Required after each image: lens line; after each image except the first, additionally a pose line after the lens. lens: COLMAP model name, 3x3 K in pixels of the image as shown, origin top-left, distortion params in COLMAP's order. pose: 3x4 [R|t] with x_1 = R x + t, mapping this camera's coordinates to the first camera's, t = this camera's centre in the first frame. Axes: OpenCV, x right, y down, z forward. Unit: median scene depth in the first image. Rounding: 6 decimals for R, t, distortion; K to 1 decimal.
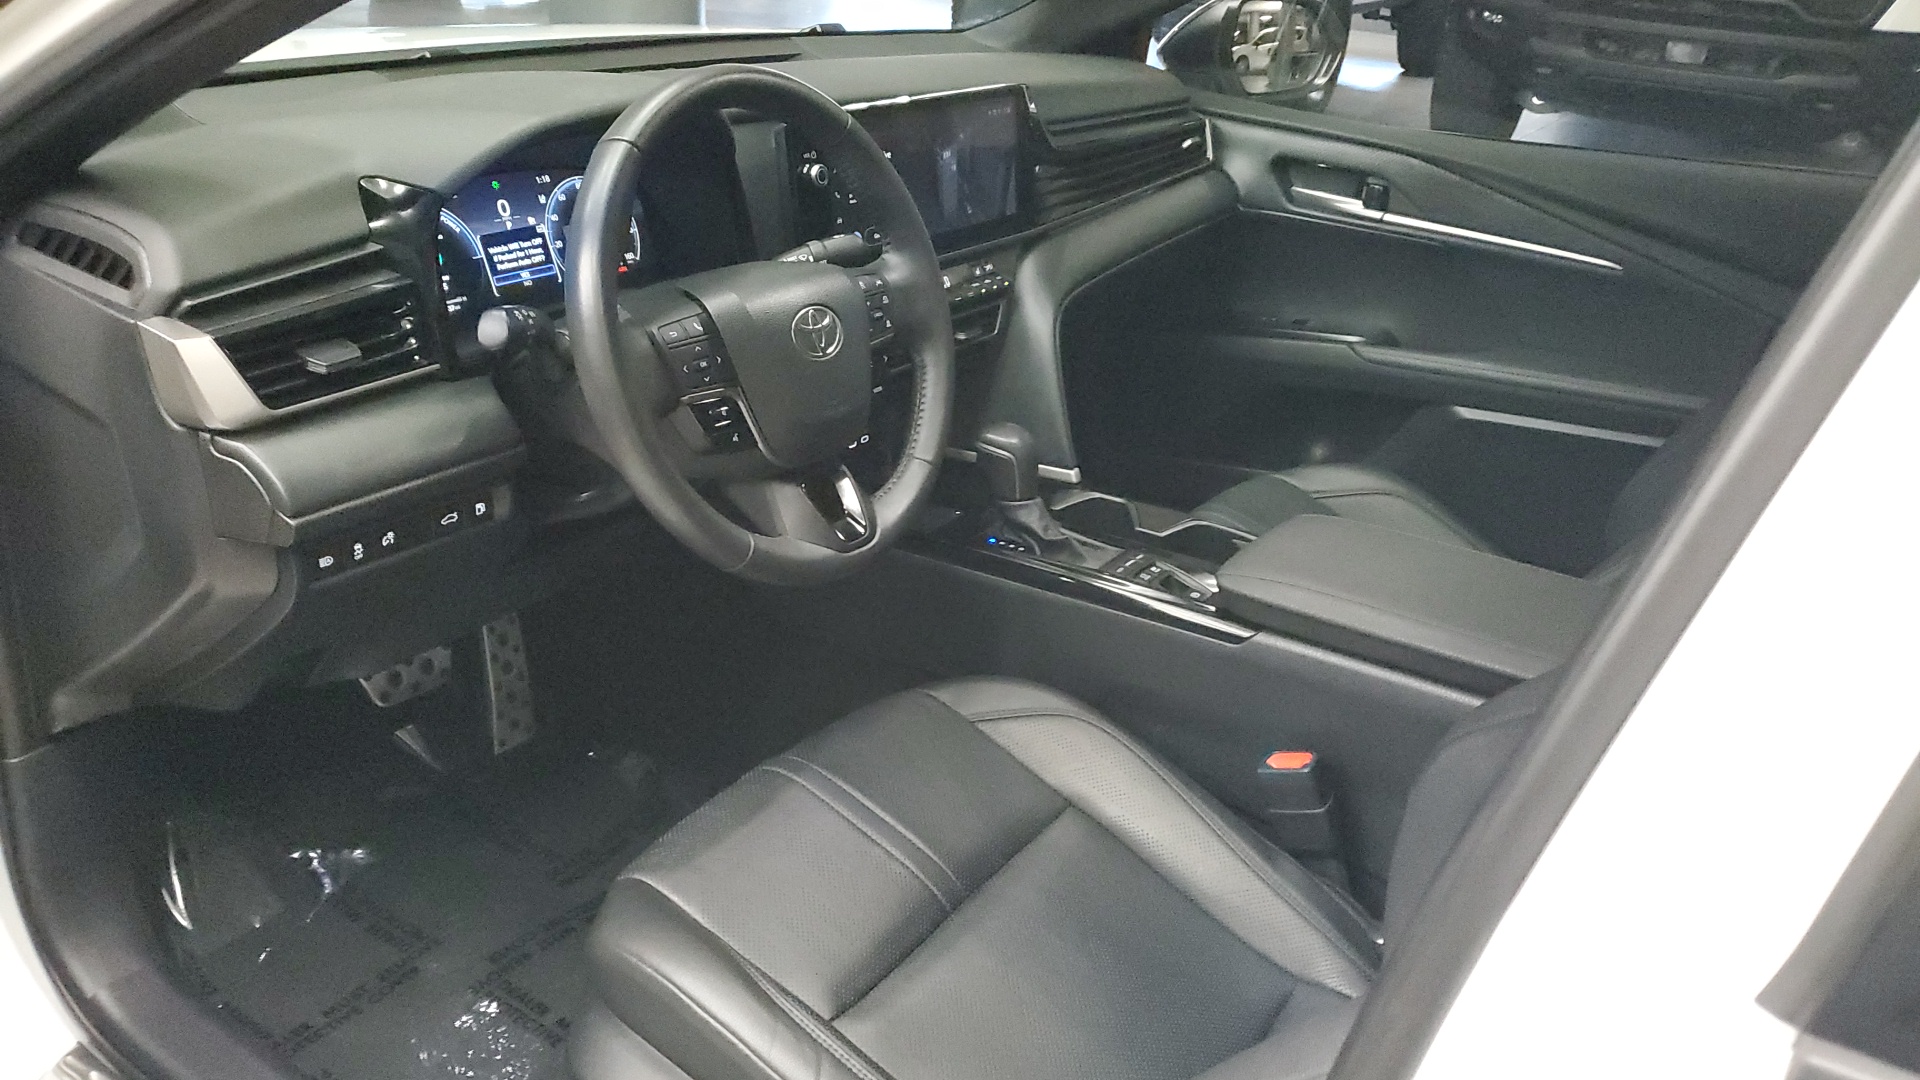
lens RADIAL K [[1487.8, 0, 960.0], [0, 1487.8, 540.0], [0, 0, 1]] dist [-0.004989, -0.007600]
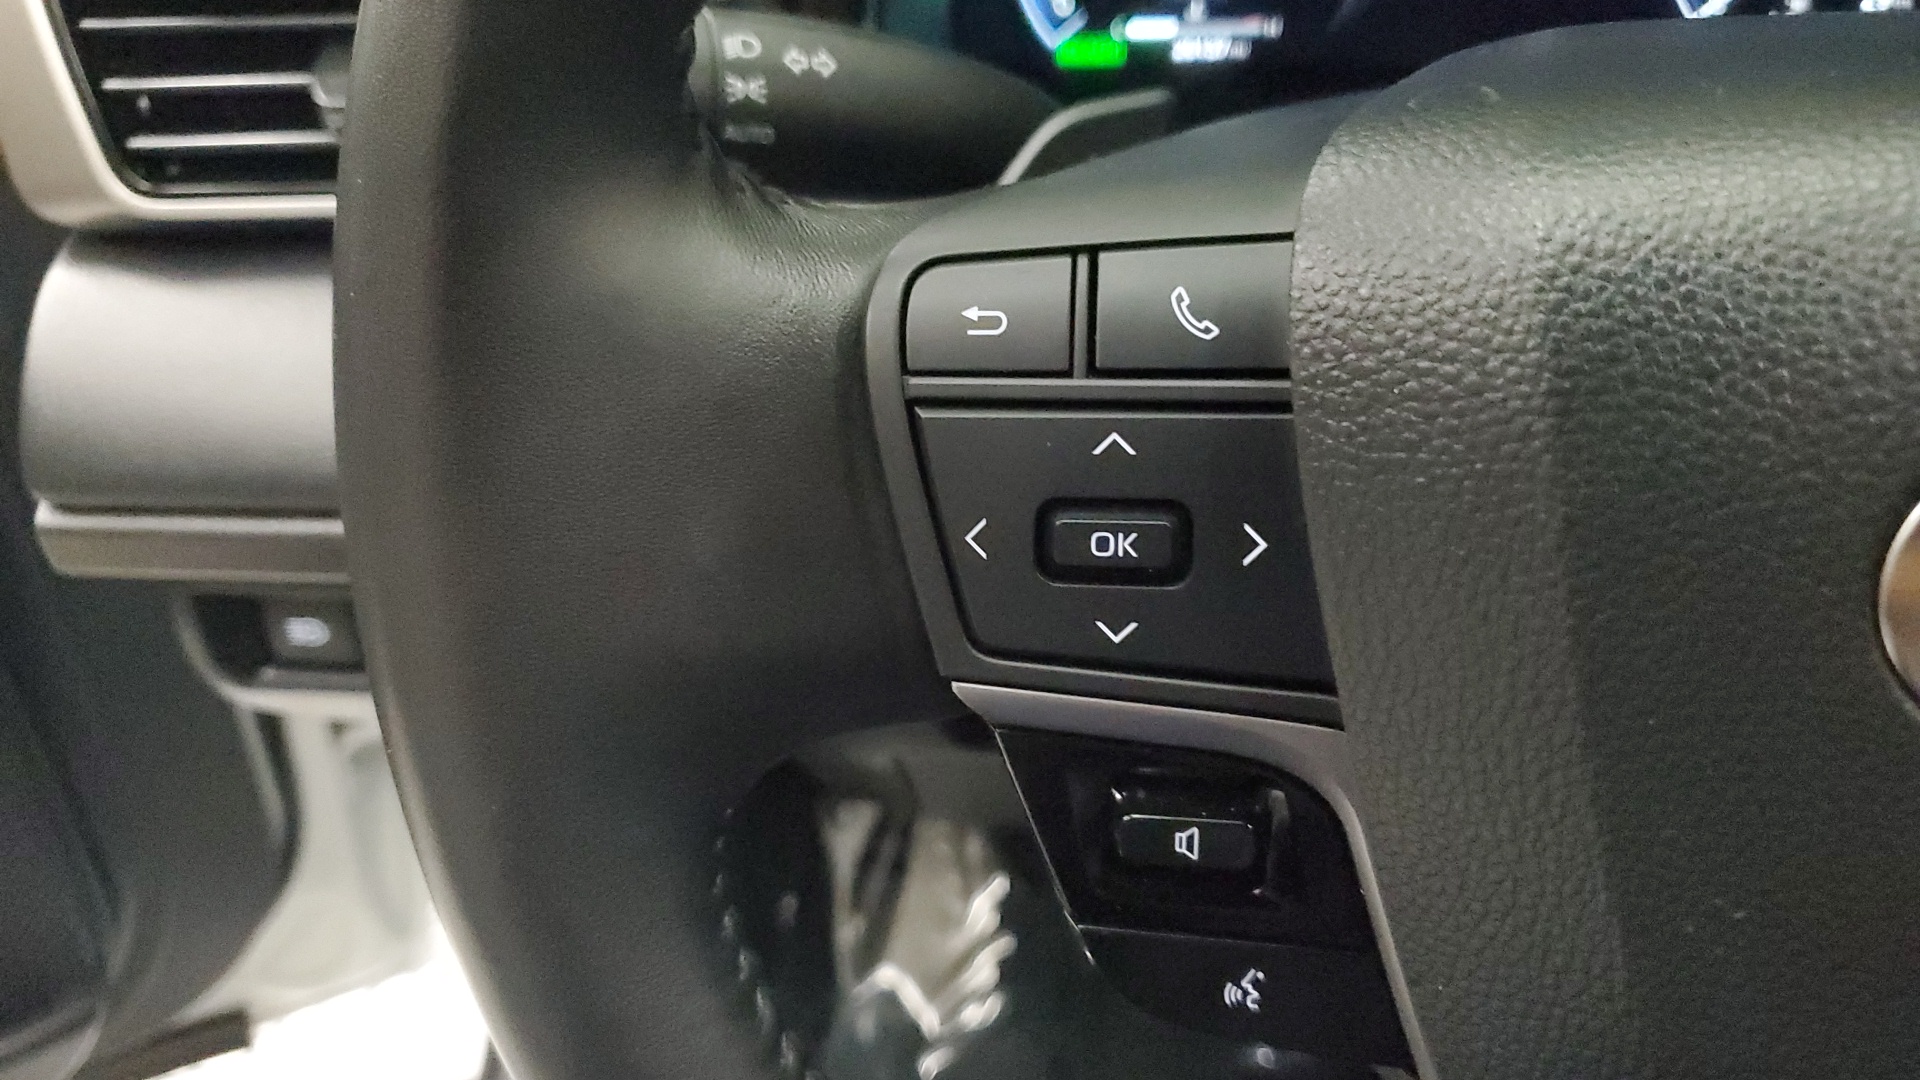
lens RADIAL K [[1563.6, 0, 960.0], [0, 1563.6, 540.0], [0, 0, 1]] dist [-0.003680, -0.003152]
pose [[0.460175, 0.394419, -0.795407, -0.027529], [-0.286969, 0.913890, 0.287148, -0.102446], [0.840171, 0.096120, 0.533735, 0.566909]]
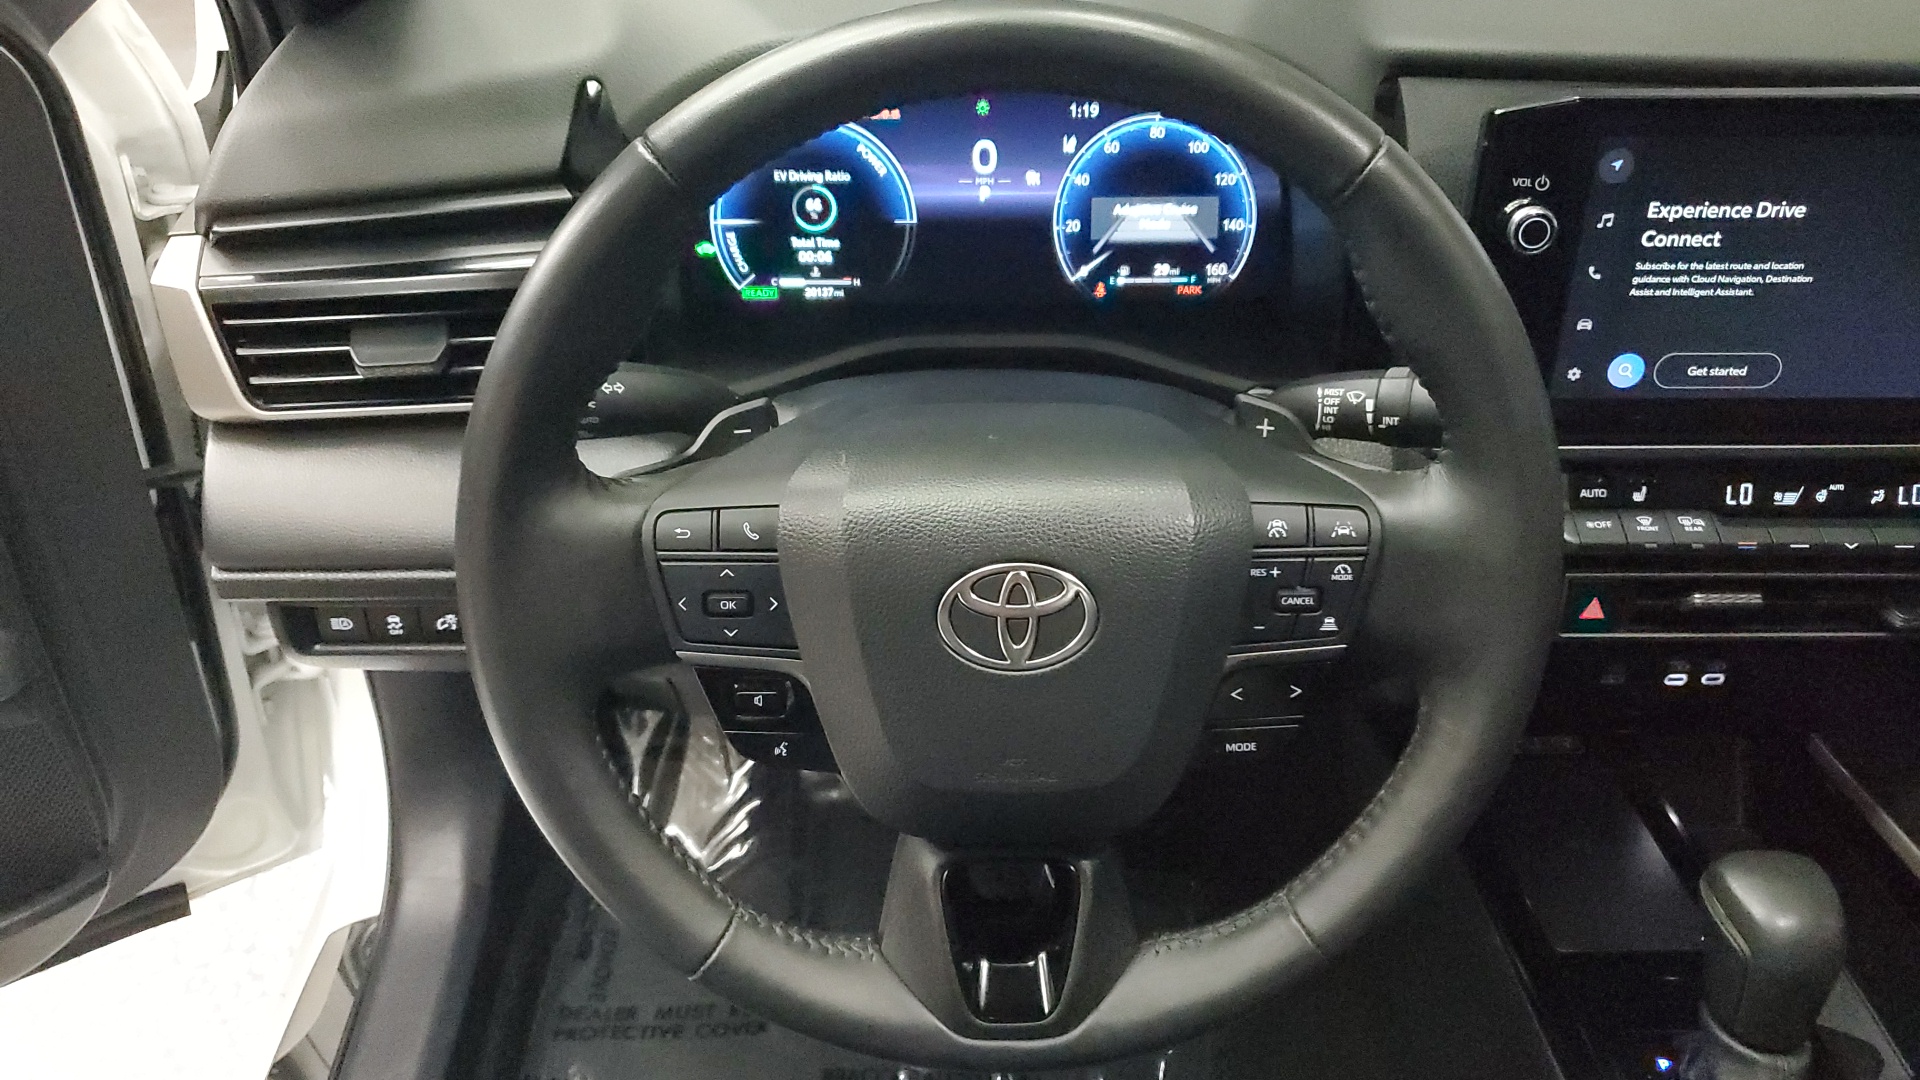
lens RADIAL K [[1525.8, 0, 972.0], [0, 1525.8, 550.6], [0, 0, 1]] dist [0.028202, -0.012216]
pose [[0.583378, 0.424173, -0.692638, 0.144333], [-0.306541, 0.904710, 0.295861, -0.197956], [0.752132, 0.039723, 0.657814, 0.456927]]
